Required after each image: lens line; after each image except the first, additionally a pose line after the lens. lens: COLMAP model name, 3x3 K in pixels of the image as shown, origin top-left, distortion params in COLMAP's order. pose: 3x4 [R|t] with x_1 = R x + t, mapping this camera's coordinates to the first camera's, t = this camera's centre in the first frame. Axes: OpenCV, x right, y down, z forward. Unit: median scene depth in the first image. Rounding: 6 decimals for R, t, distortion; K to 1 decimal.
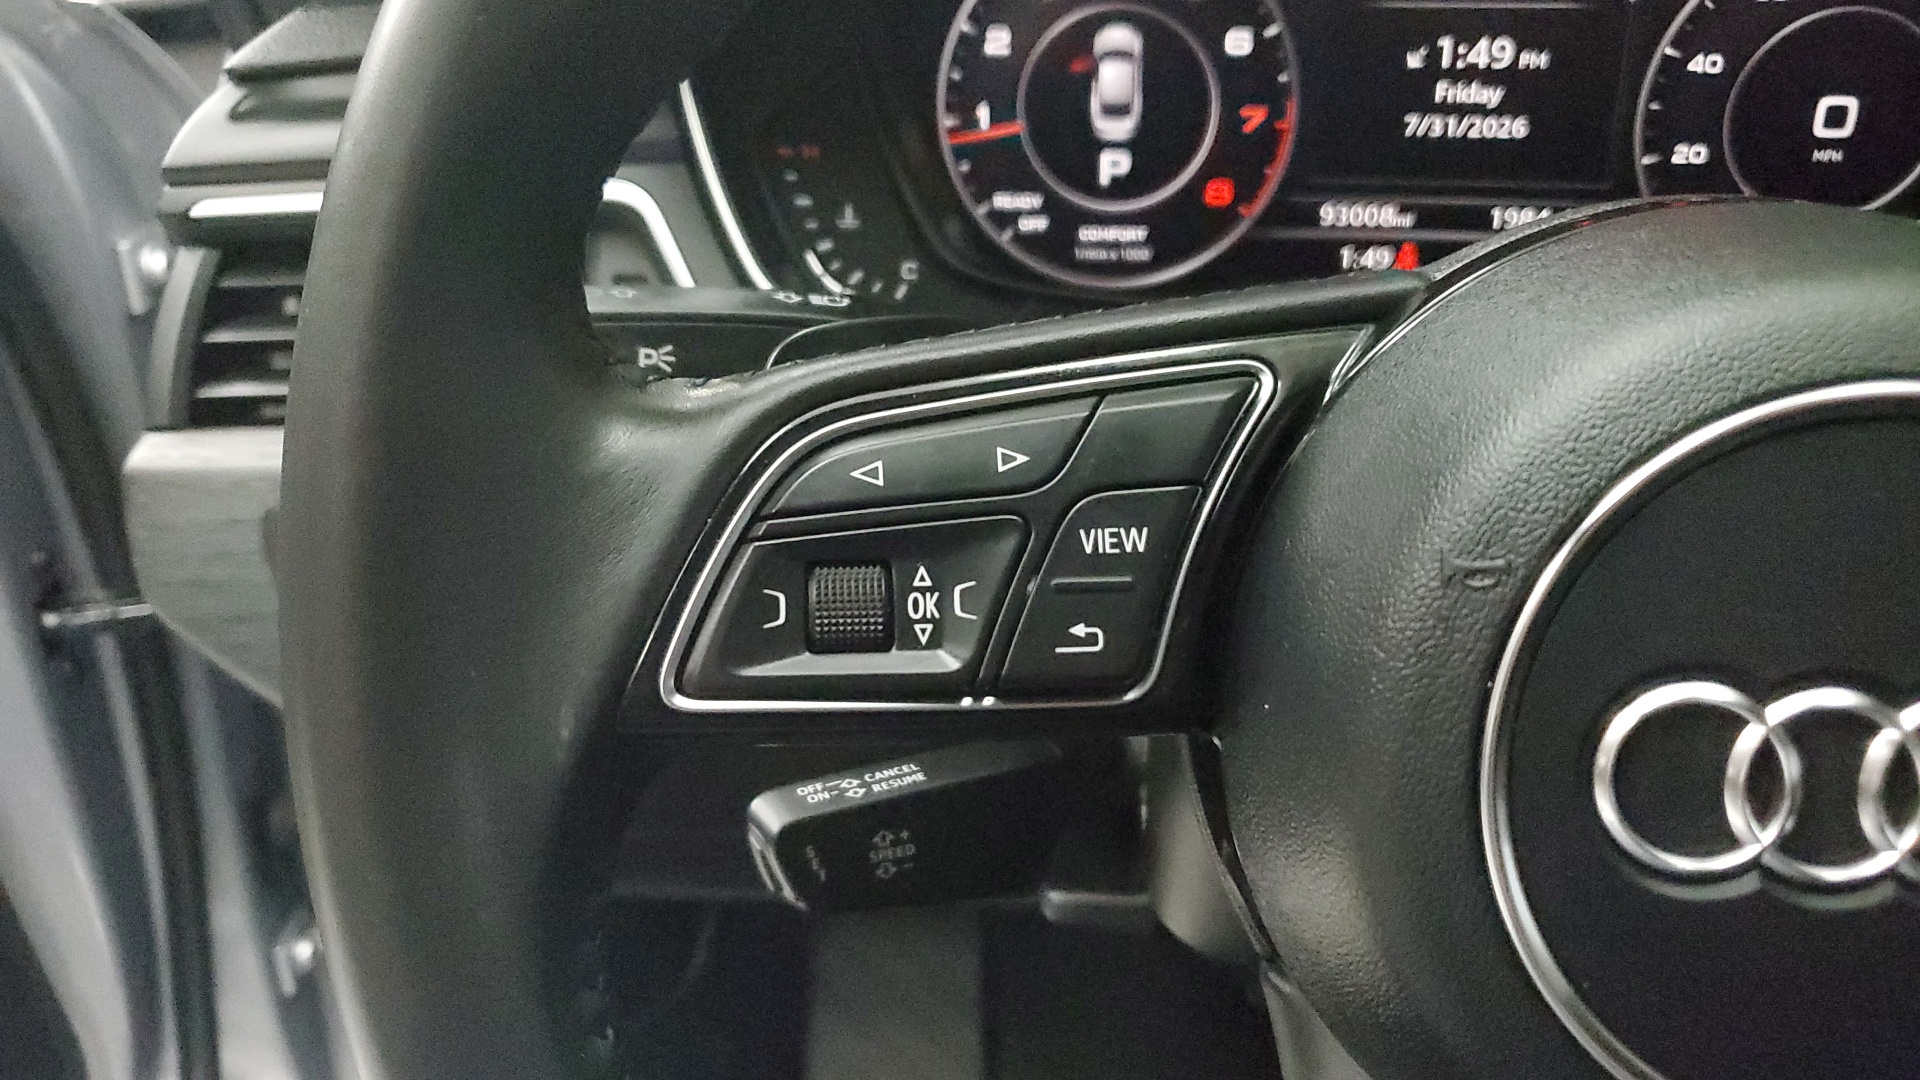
lens RADIAL K [[1554.2, 0, 991.2], [0, 1554.2, 572.0], [0, 0, 1]] dist [0.003133, 0.002574]
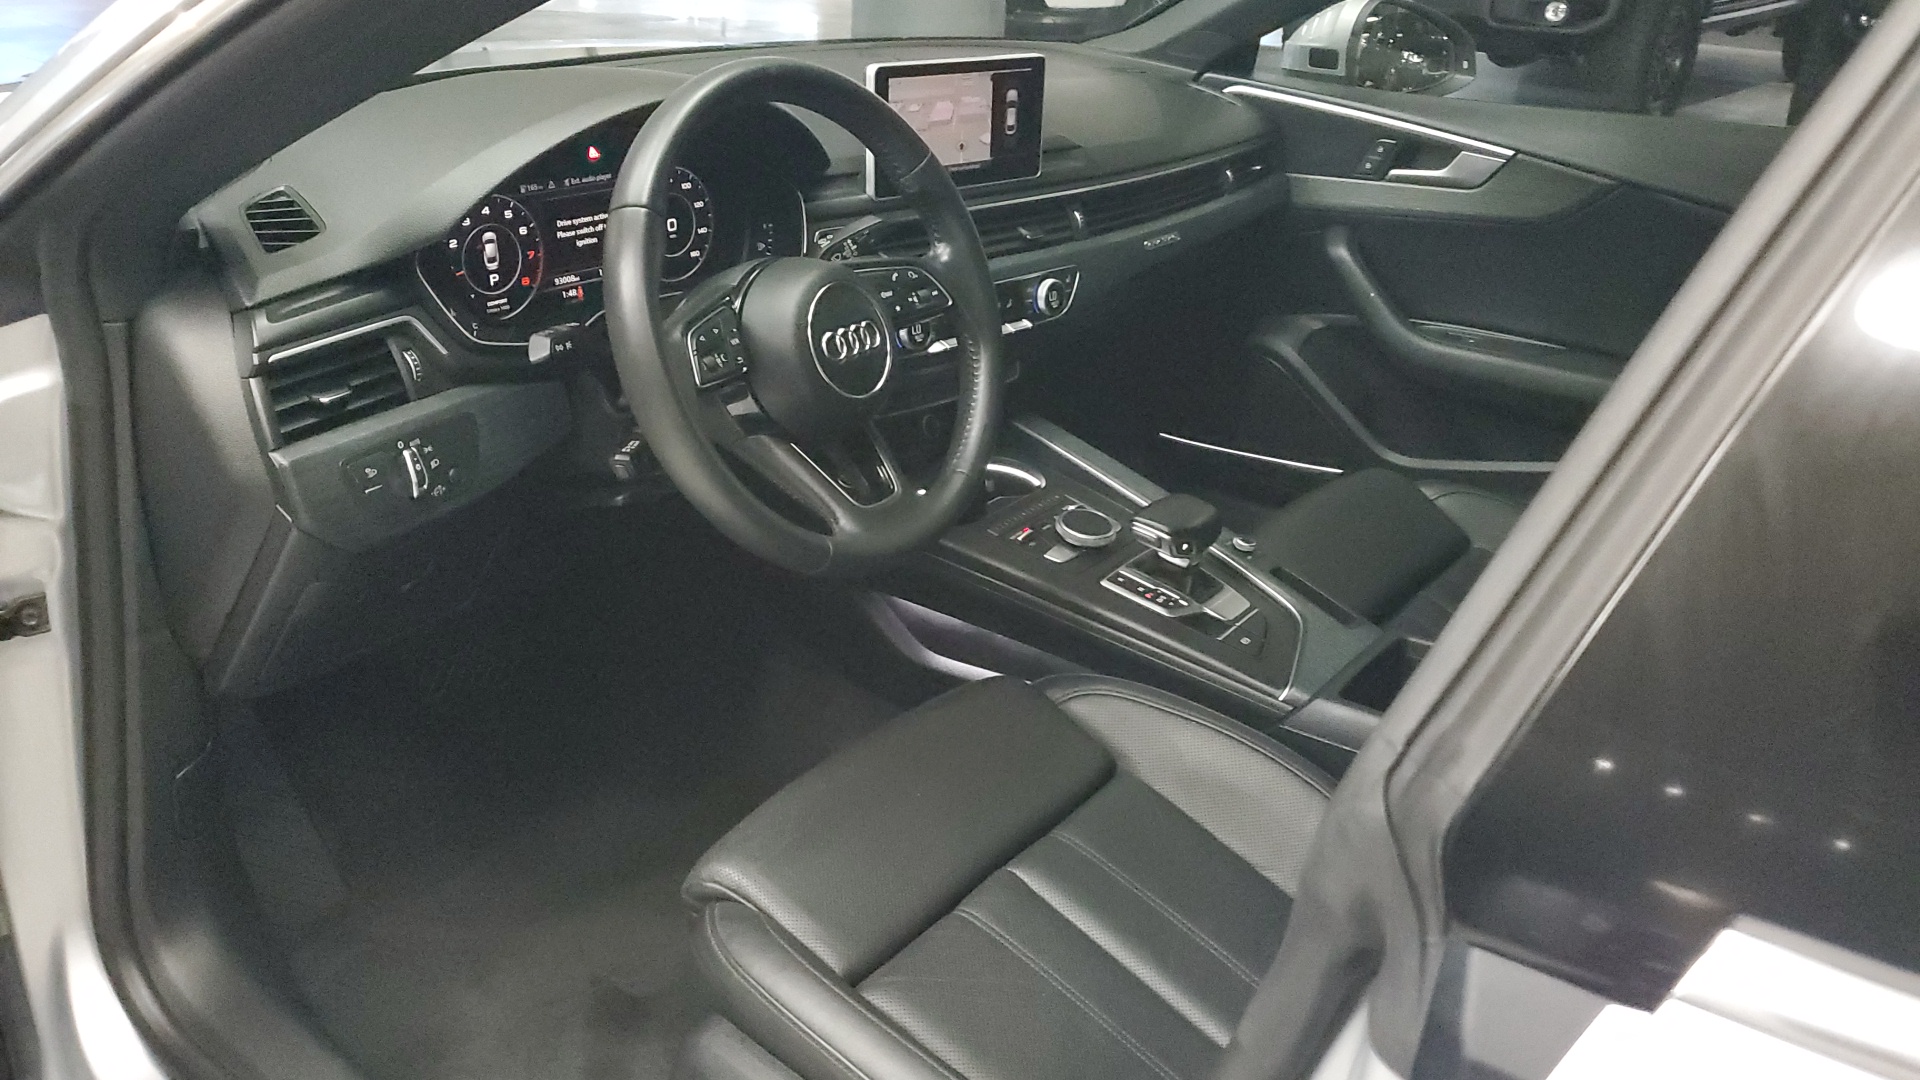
lens RADIAL K [[1562.4, 0, 957.1], [0, 1562.4, 502.7], [0, 0, 1]] dist [0.156583, -0.264663]
pose [[0.511565, -0.300986, 0.804804, -1.992414], [0.335554, 0.932246, 0.135356, 0.009873], [-0.791015, 0.200812, 0.577901, -1.283470]]
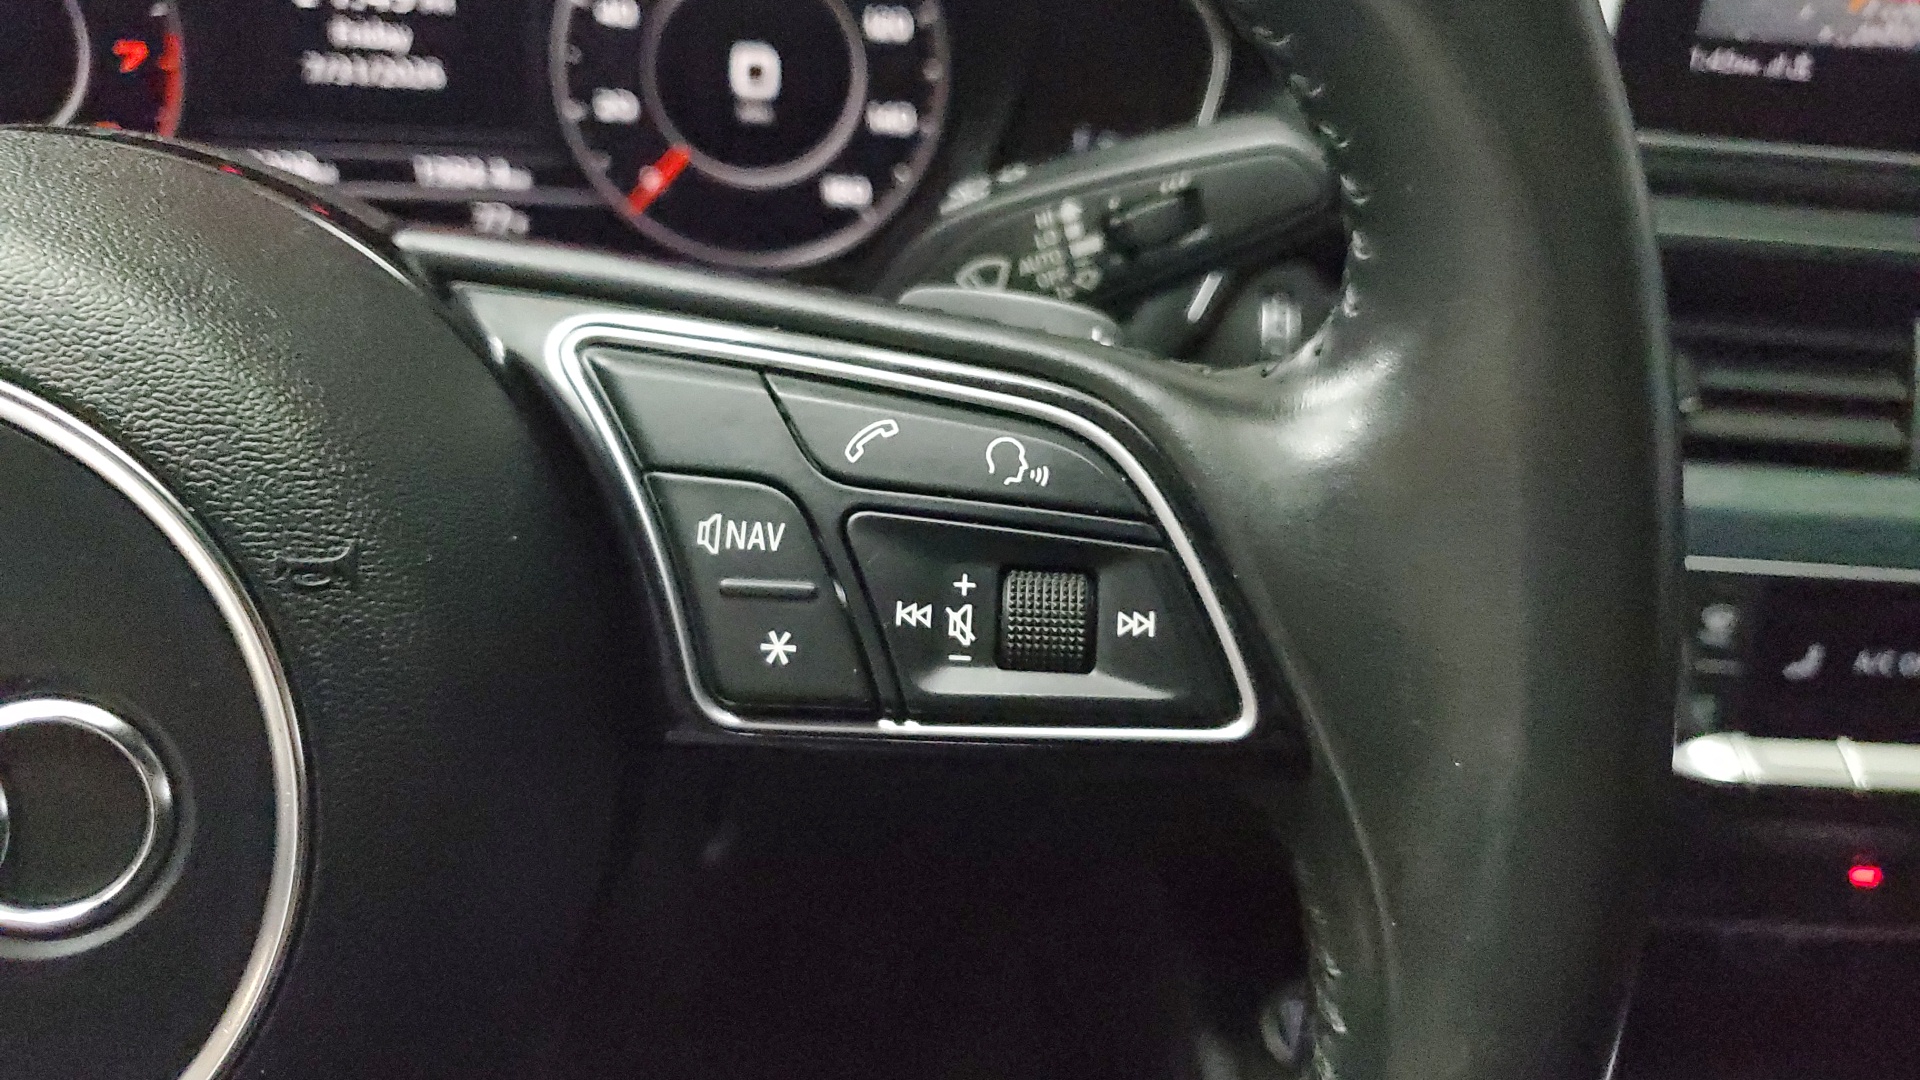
lens RADIAL K [[1604.4, 0, 955.5], [0, 1604.4, 537.3], [0, 0, 1]] dist [-0.007561, -0.000972]
pose [[0.967050, -0.037725, 0.251777, 0.390250], [0.038964, 0.999241, 0.000066, 0.002865], [-0.251588, 0.009746, 0.967785, -0.002224]]
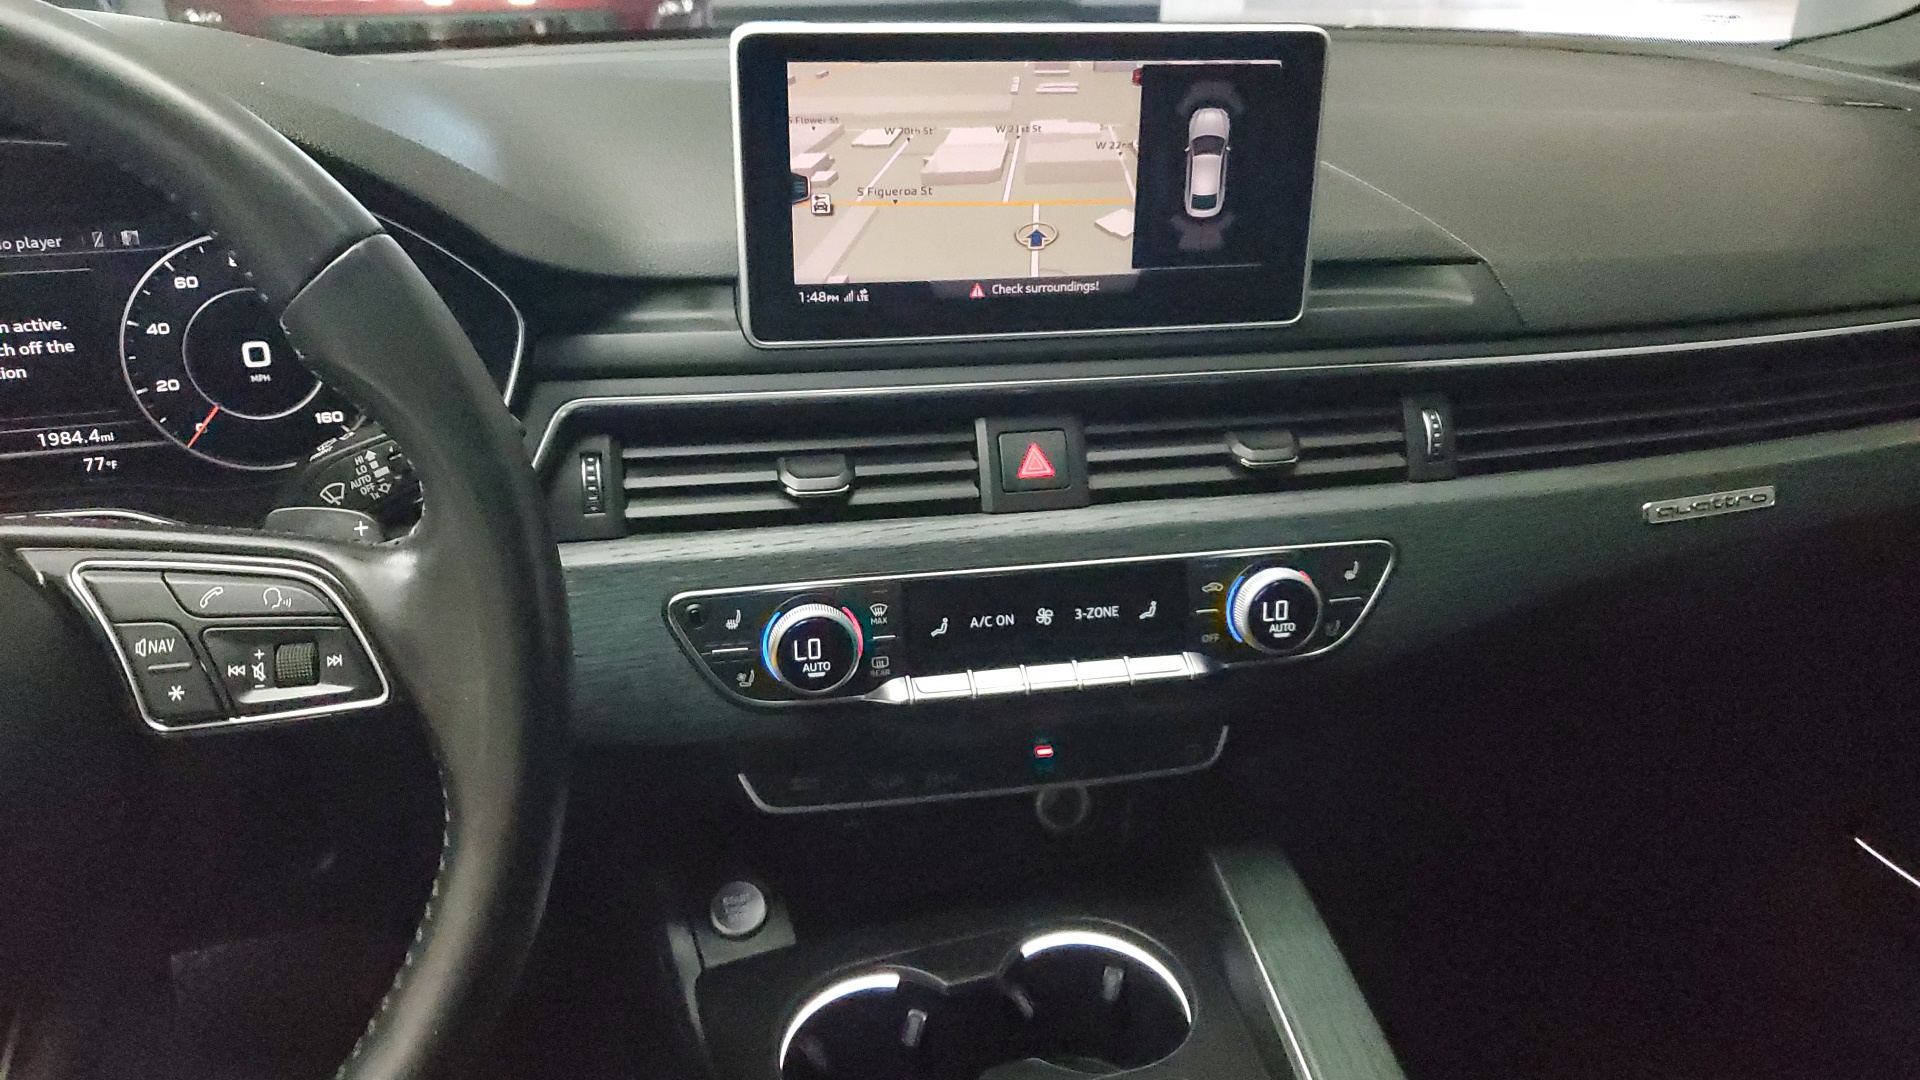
lens RADIAL K [[1550.7, 0, 953.2], [0, 1550.7, 539.9], [0, 0, 1]] dist [0.104337, -0.182949]
pose [[0.913685, -0.153025, 0.376513, 0.545842], [0.173063, 0.984712, -0.019761, 0.041507], [-0.367734, 0.083216, 0.926200, -0.682728]]
